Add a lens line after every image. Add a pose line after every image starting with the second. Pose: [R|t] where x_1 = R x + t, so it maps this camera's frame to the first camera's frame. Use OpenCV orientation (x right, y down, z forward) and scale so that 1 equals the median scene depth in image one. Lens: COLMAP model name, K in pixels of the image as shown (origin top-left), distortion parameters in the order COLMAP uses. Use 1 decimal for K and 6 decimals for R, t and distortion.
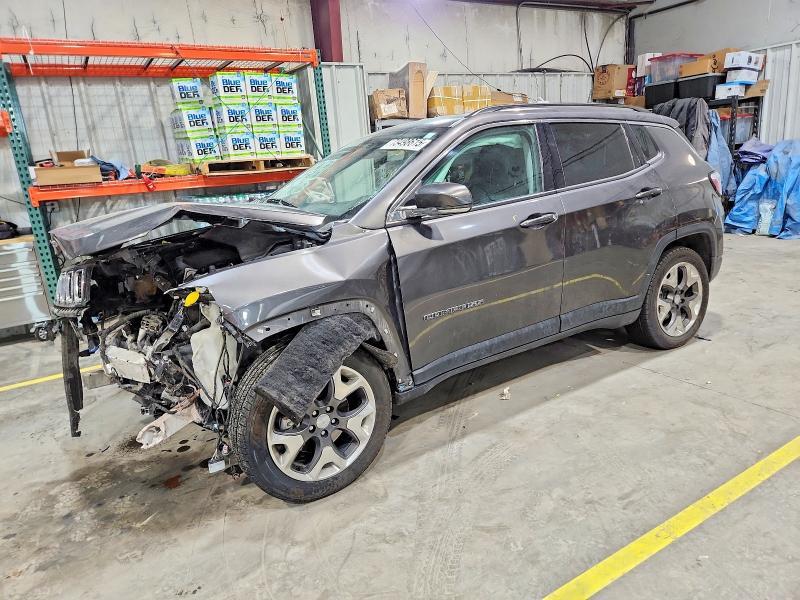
lens RADIAL K [[572.3, 0, 402.5], [0, 572.3, 300.6], [0, 0, 1]] dist [0.030673, -0.011988]
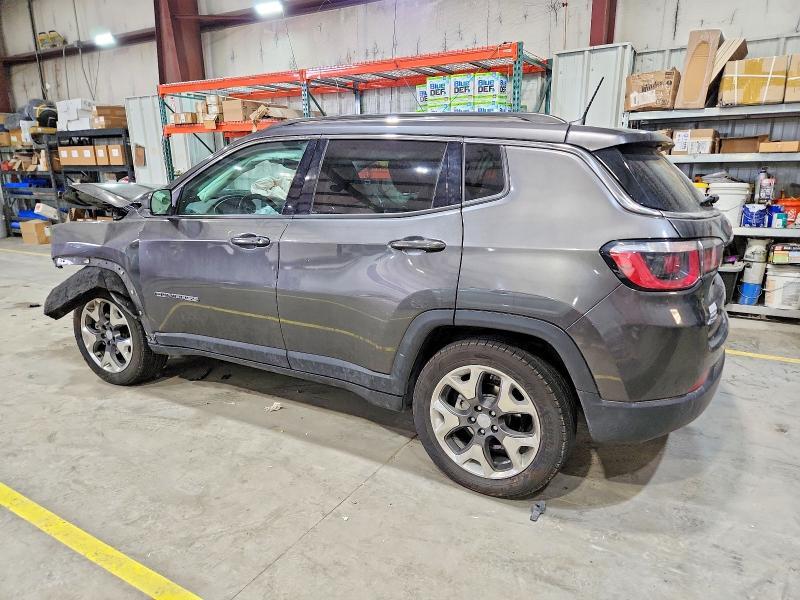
lens RADIAL K [[572.3, 0, 402.3], [0, 572.3, 301.3], [0, 0, 1]] dist [0.030673, -0.011988]
pose [[0.418535, 0.278480, -0.864452, 1.099141], [-0.240215, 0.951876, 0.190340, -0.262320], [0.875857, 0.127991, 0.465288, 0.704464]]
